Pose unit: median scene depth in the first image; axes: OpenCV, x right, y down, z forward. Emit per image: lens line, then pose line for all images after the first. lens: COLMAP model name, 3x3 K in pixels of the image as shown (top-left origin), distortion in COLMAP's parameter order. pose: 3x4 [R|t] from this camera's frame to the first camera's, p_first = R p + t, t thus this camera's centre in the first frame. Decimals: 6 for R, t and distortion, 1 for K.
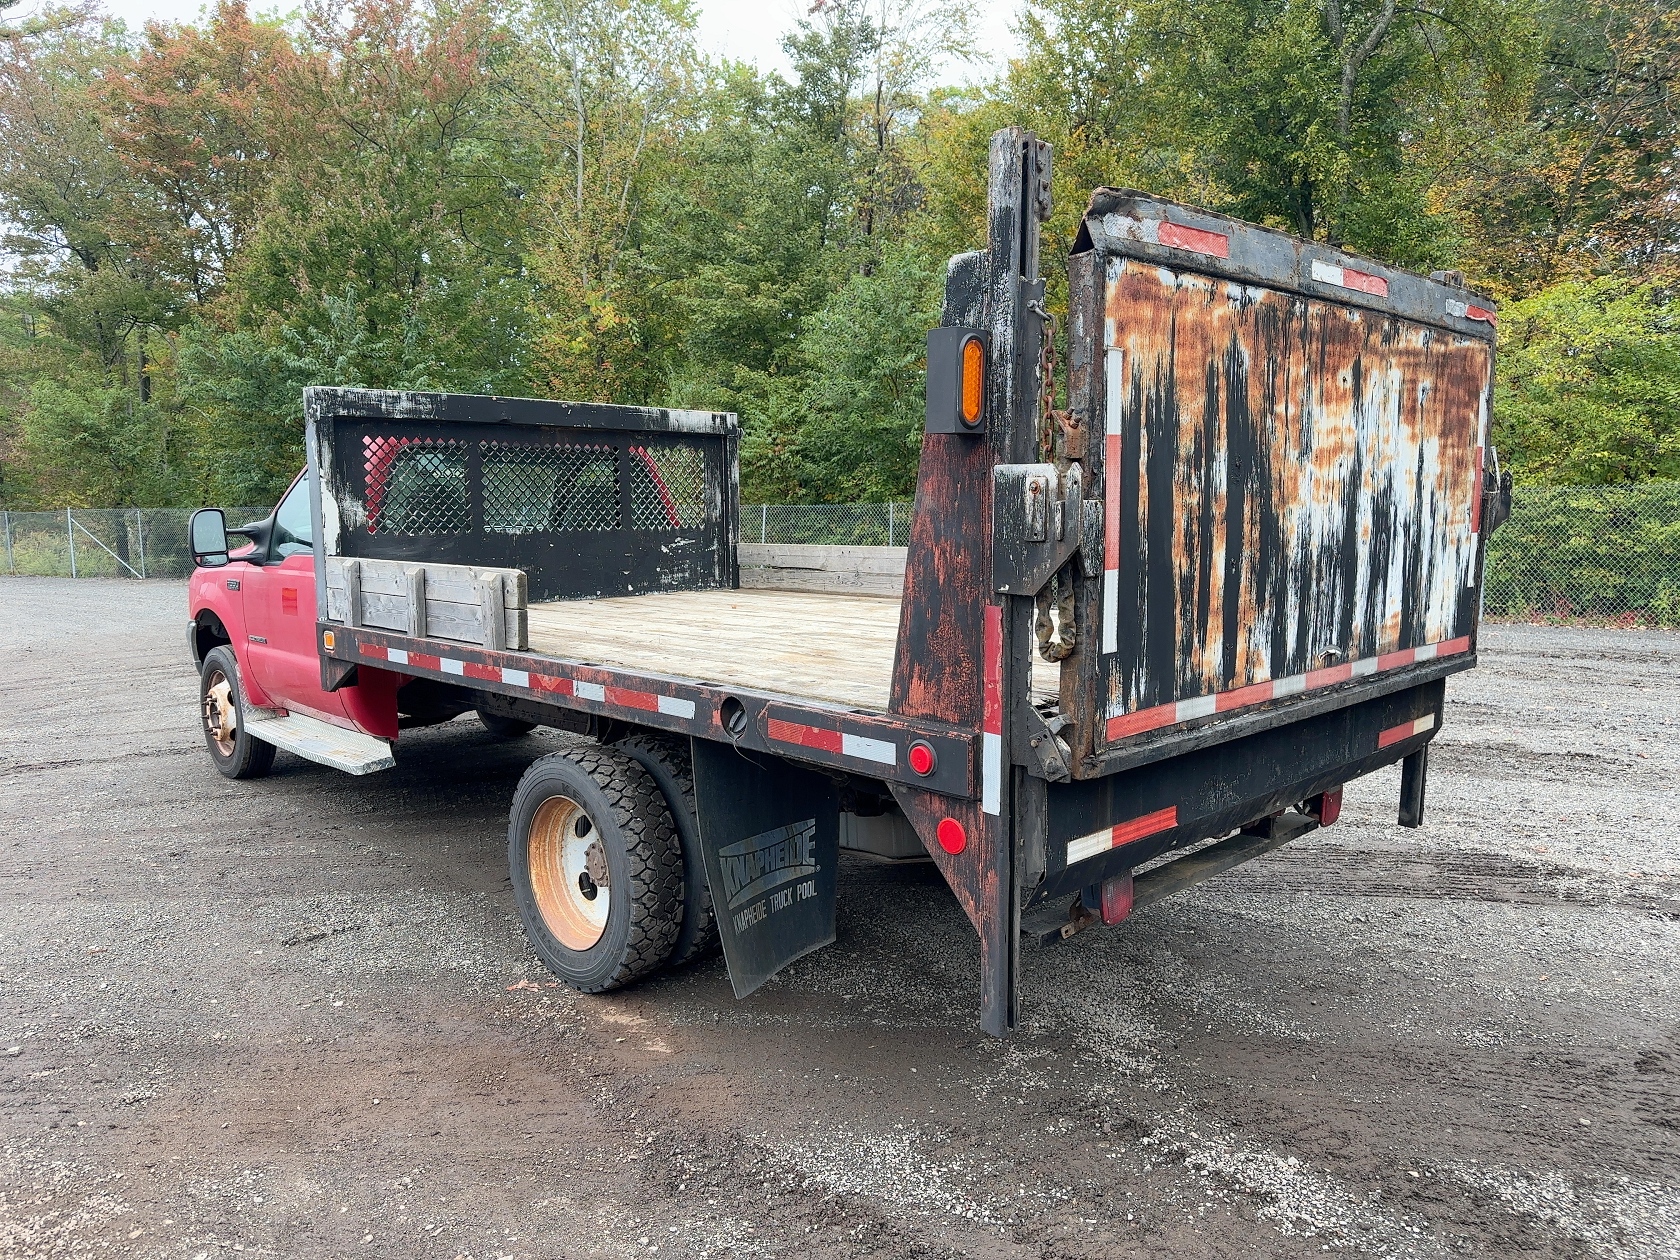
lens RADIAL K [[1184.5, 0, 840.0], [0, 1184.5, 630.0], [0, 0, 1]] dist [0.085256, -0.098235]
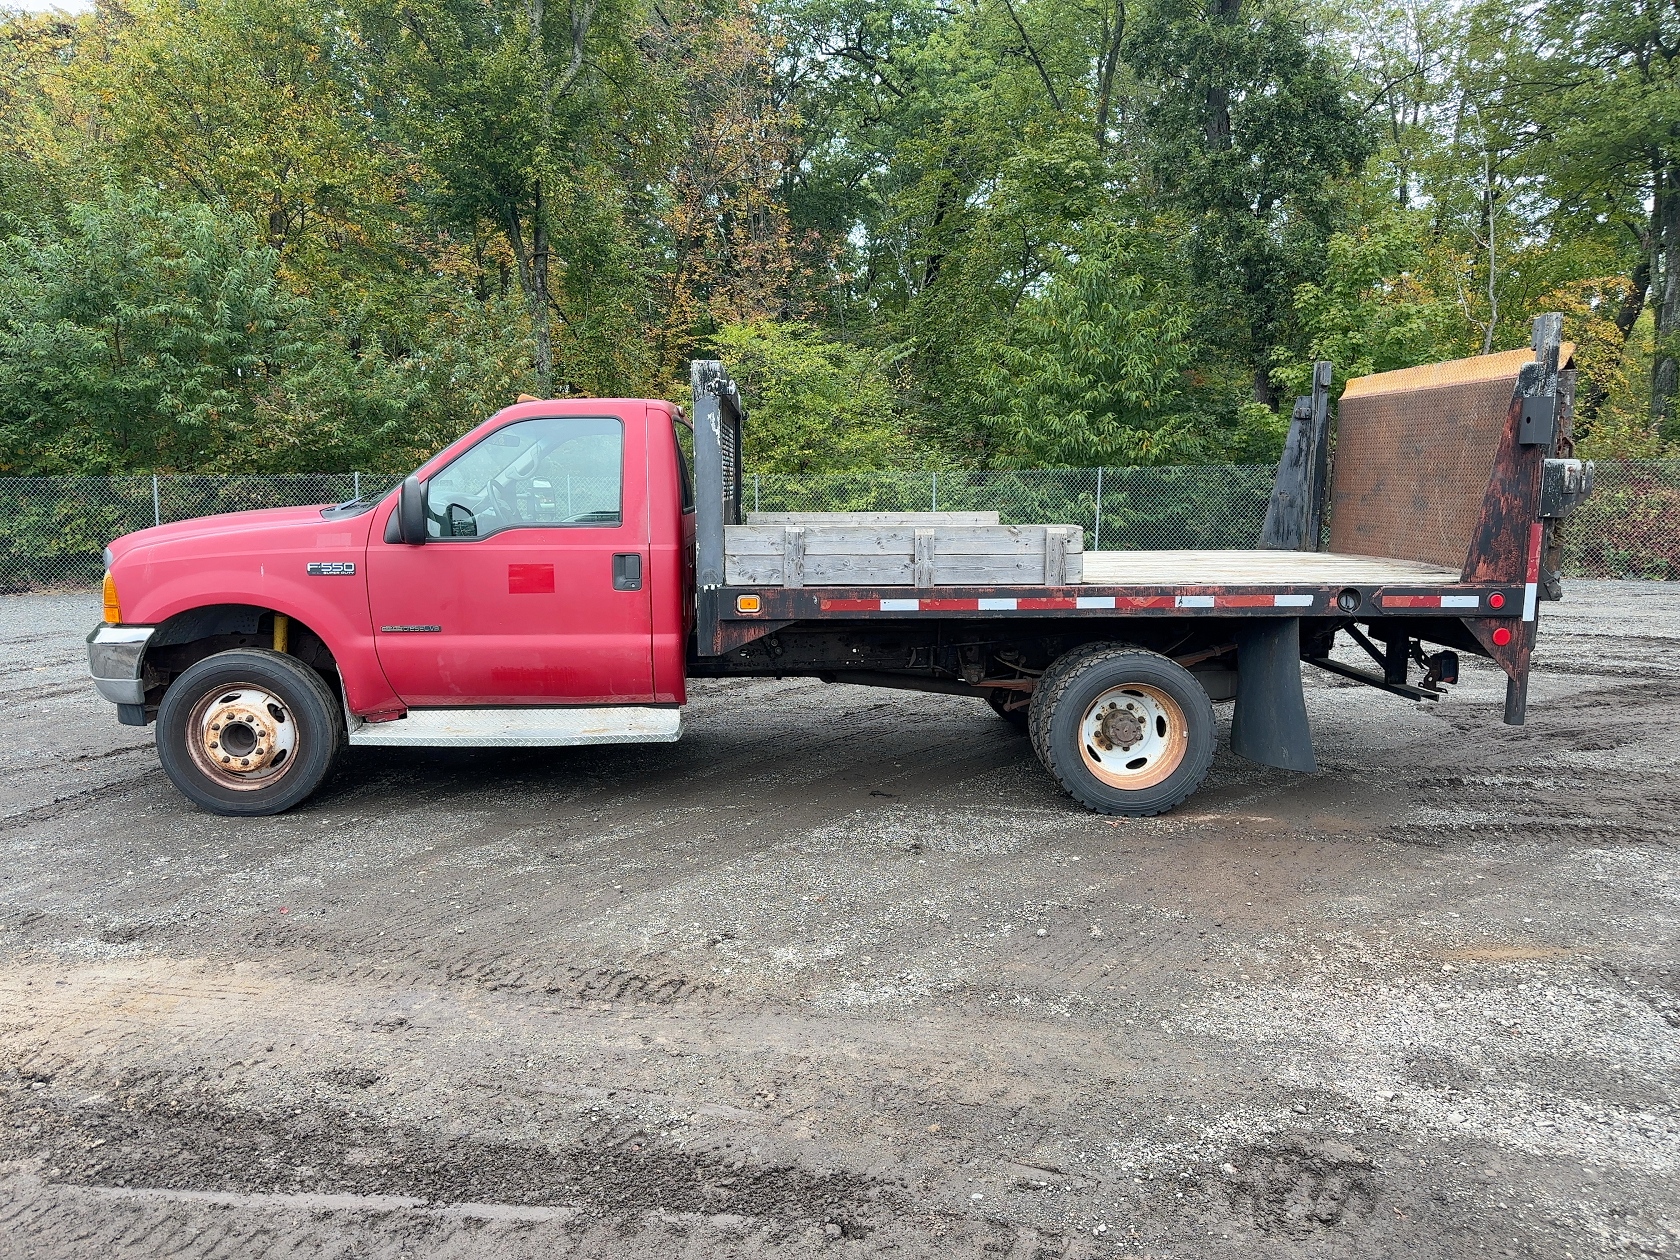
lens RADIAL K [[1184.5, 0, 840.0], [0, 1184.5, 630.0], [0, 0, 1]] dist [0.085256, -0.098235]
pose [[0.645414, -0.084368, 0.759159, -2.121150], [0.073414, 0.996132, 0.048289, -0.023486], [-0.760296, 0.024567, 0.649112, 0.479632]]
